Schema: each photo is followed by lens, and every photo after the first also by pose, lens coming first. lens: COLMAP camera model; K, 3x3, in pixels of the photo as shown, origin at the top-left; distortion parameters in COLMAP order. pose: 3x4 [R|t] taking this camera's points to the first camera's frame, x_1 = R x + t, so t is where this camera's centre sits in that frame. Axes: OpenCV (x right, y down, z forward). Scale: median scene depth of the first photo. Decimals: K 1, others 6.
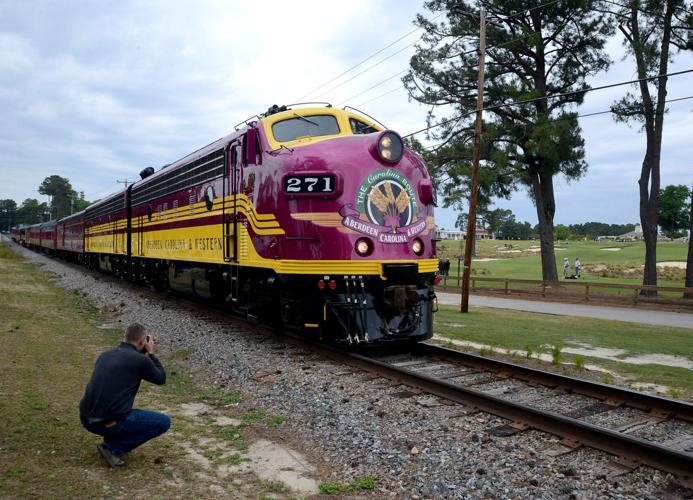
lens RADIAL K [[563.3, 0, 392.3], [0, 563.3, 250.5], [0, 0, 1]] dist [-0.092790, 0.001221]
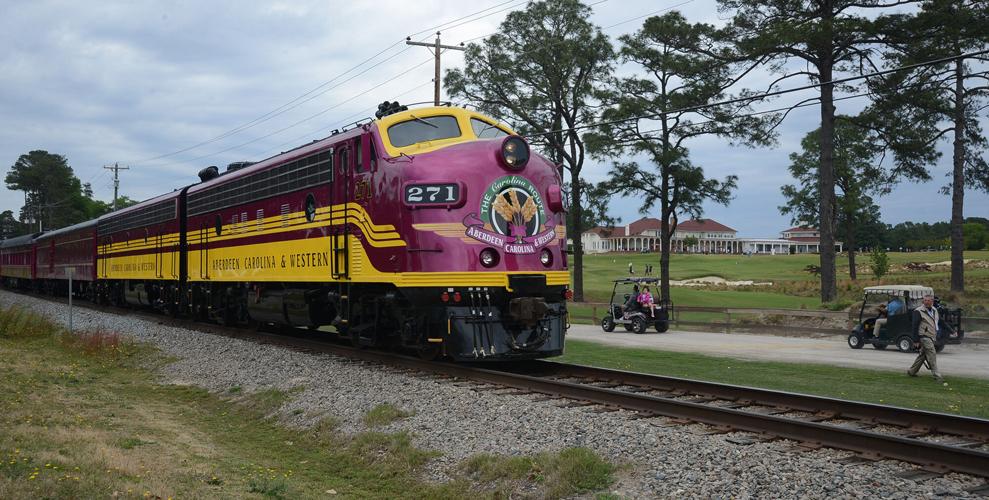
lens RADIAL K [[898.6, 0, 494.5], [0, 898.6, 250.0], [0, 0, 1]] dist [-0.006945, -0.010682]
pose [[0.998893, -0.013023, -0.045205, 0.027449], [0.011519, 0.999376, -0.033387, 0.029953], [0.045612, 0.032829, 0.998420, -0.505071]]
